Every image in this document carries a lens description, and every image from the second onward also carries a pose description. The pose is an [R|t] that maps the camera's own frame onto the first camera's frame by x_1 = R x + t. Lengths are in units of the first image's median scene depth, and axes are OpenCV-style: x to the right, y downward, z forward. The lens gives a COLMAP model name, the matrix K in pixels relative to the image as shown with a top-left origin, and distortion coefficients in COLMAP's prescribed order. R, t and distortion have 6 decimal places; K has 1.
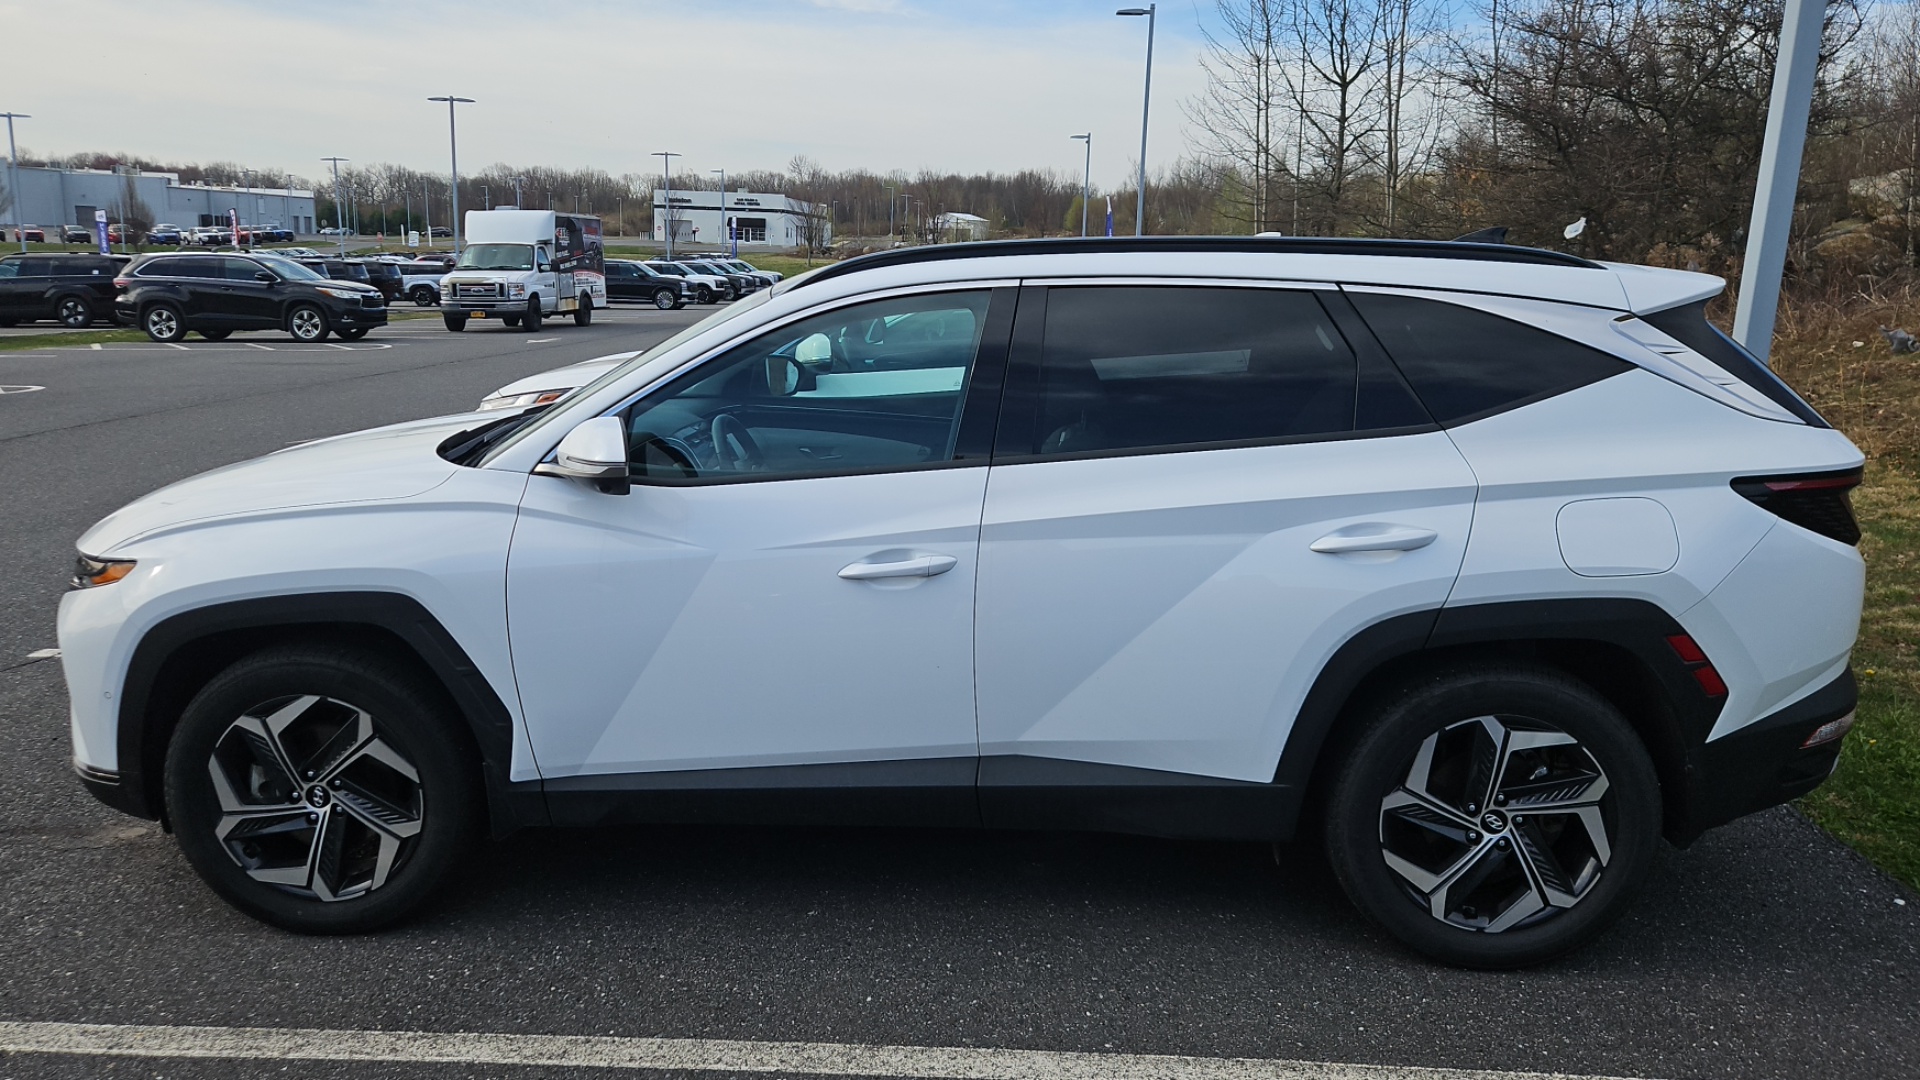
lens RADIAL K [[1413.5, 0, 942.1], [0, 1413.5, 545.8], [0, 0, 1]] dist [0.089114, -0.084342]
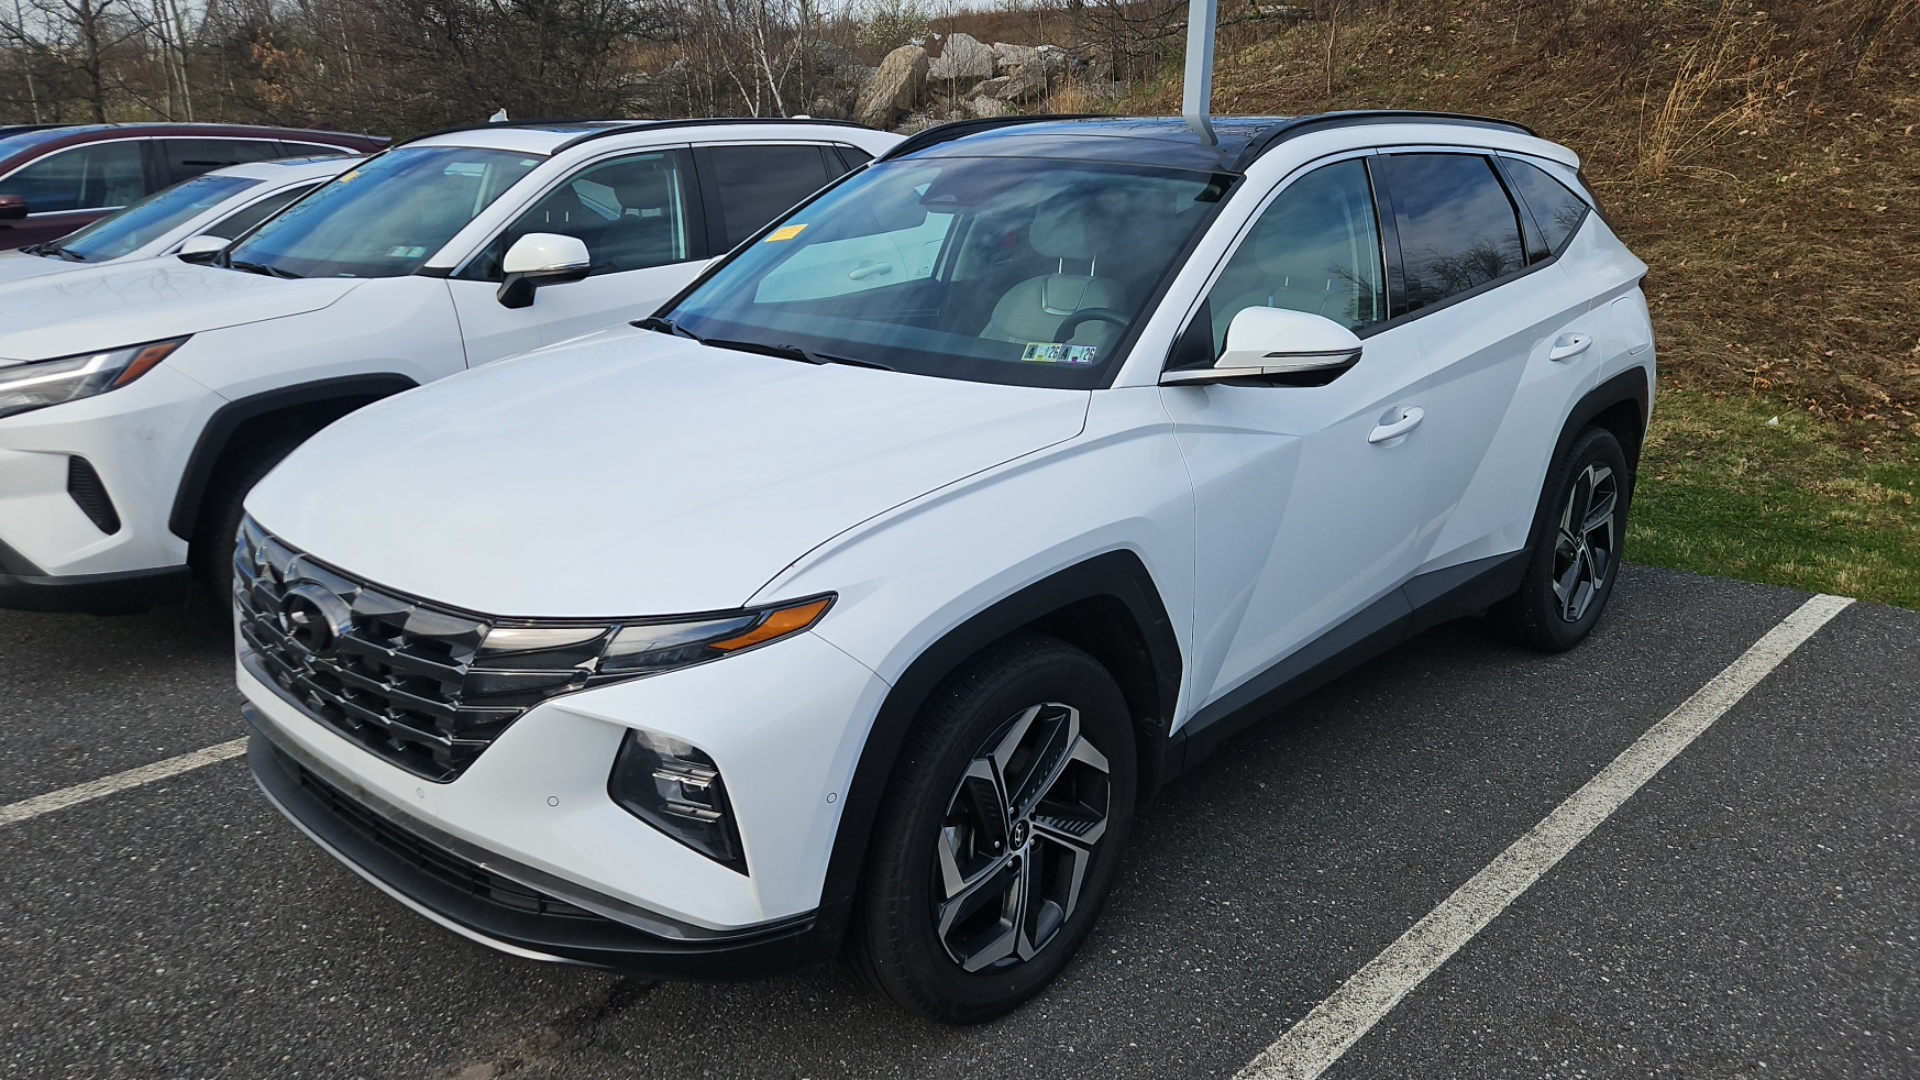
lens RADIAL K [[1413.5, 0, 942.1], [0, 1413.5, 545.8], [0, 0, 1]] dist [0.089114, -0.084342]
pose [[0.642420, -0.212595, 0.736274, -1.020188], [0.160256, 0.976777, 0.142211, -0.098468], [-0.749409, 0.026633, 0.661571, 0.525316]]
